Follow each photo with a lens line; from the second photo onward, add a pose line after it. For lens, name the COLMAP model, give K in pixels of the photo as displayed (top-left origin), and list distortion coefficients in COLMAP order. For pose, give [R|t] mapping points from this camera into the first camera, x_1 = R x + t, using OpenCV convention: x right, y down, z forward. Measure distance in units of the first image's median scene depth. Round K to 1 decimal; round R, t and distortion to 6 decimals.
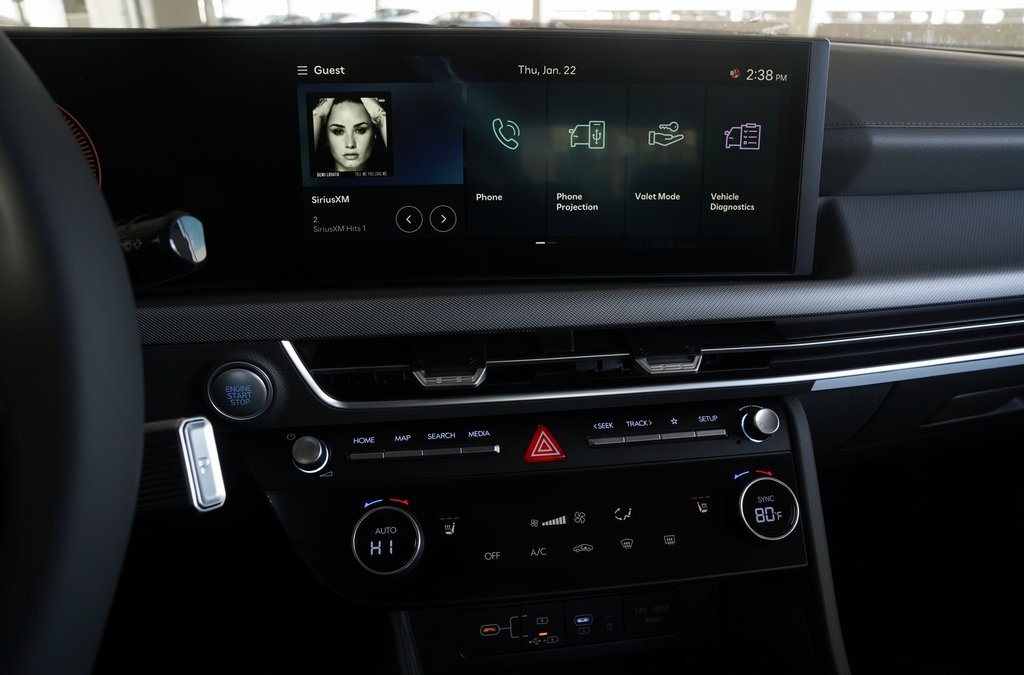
lens RADIAL K [[712.6, 0, 512.0], [0, 712.6, 337.5], [0, 0, 1]] dist [-0.112540, 0.002703]
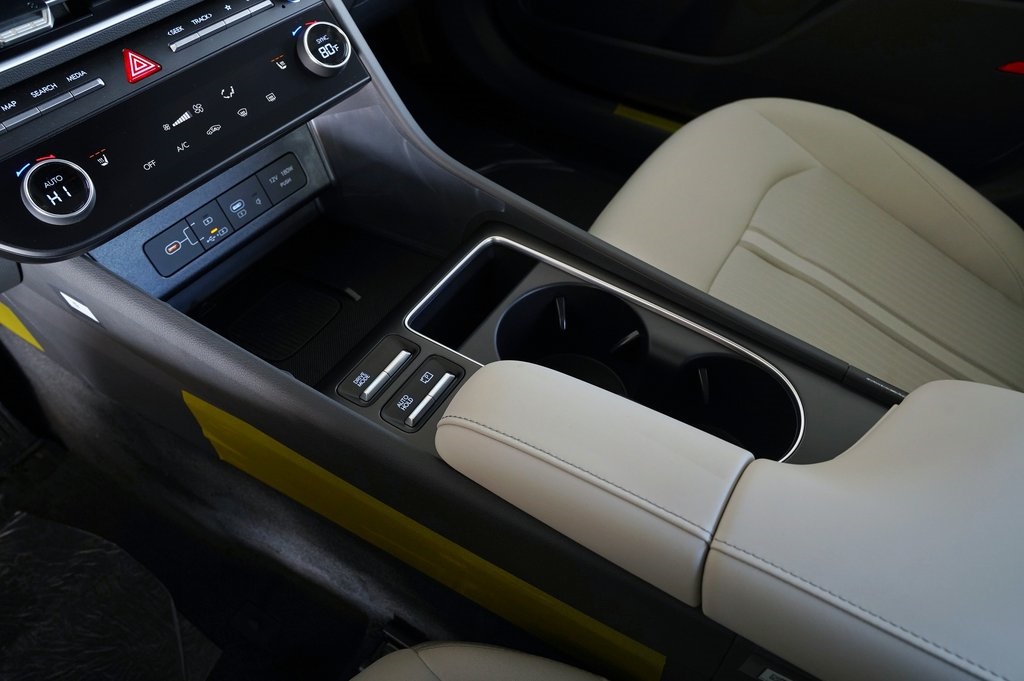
lens RADIAL K [[705.1, 0, 512.0], [0, 705.1, 340.5], [0, 0, 1]] dist [-0.129314, 0.087019]
pose [[0.727908, -0.538146, 0.424910, -0.223637], [0.287614, 0.802180, 0.523246, 0.114465], [-0.622437, -0.258664, 0.738692, -0.310217]]
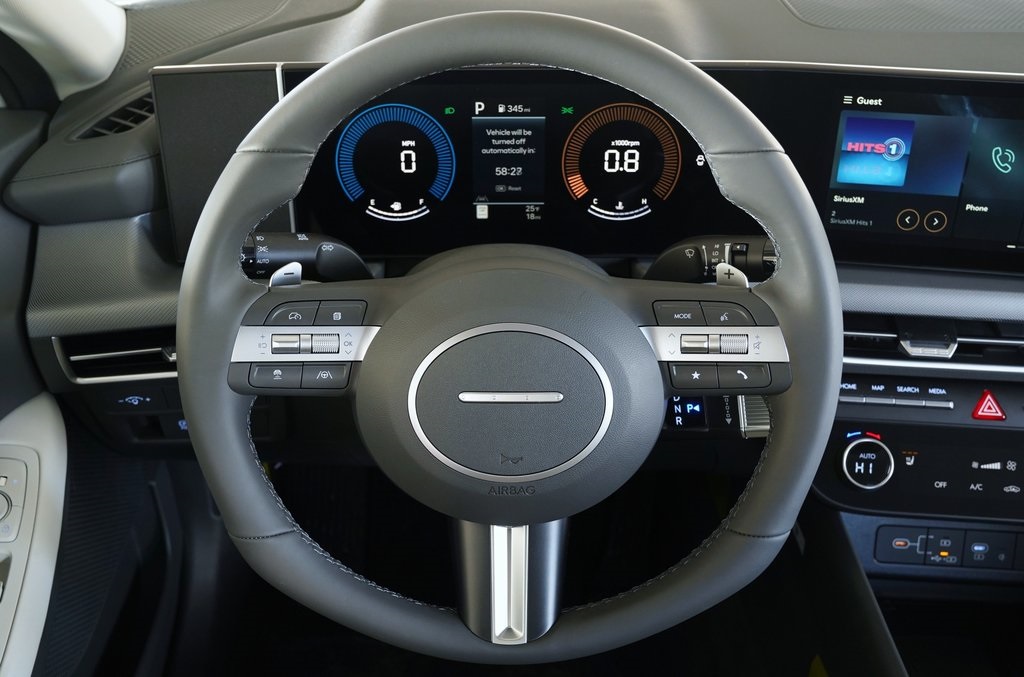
lens RADIAL K [[993.8, 0, 510.5], [0, 993.8, 356.4], [0, 0, 1]] dist [-0.099616, 0.124039]
pose [[0.972522, 0.120524, -0.199185, -0.459880], [-0.083678, 0.979352, 0.184034, -0.191471], [0.217252, -0.162310, 0.962526, -0.878926]]
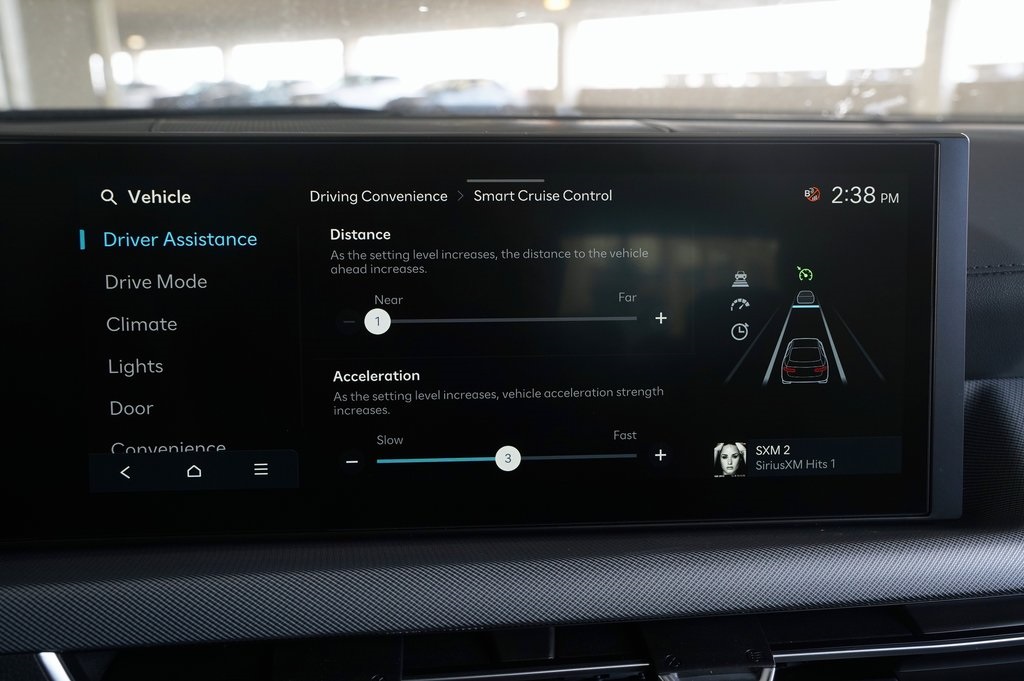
lens RADIAL K [[1005.1, 0, 512.0], [0, 1005.1, 340.5], [0, 0, 1]] dist [-0.003978, -0.001477]
pose [[0.999811, -0.003705, -0.019084, 0.070903], [0.000158, 0.983190, -0.182584, -0.088913], [0.019440, 0.182547, 0.983005, 0.138677]]
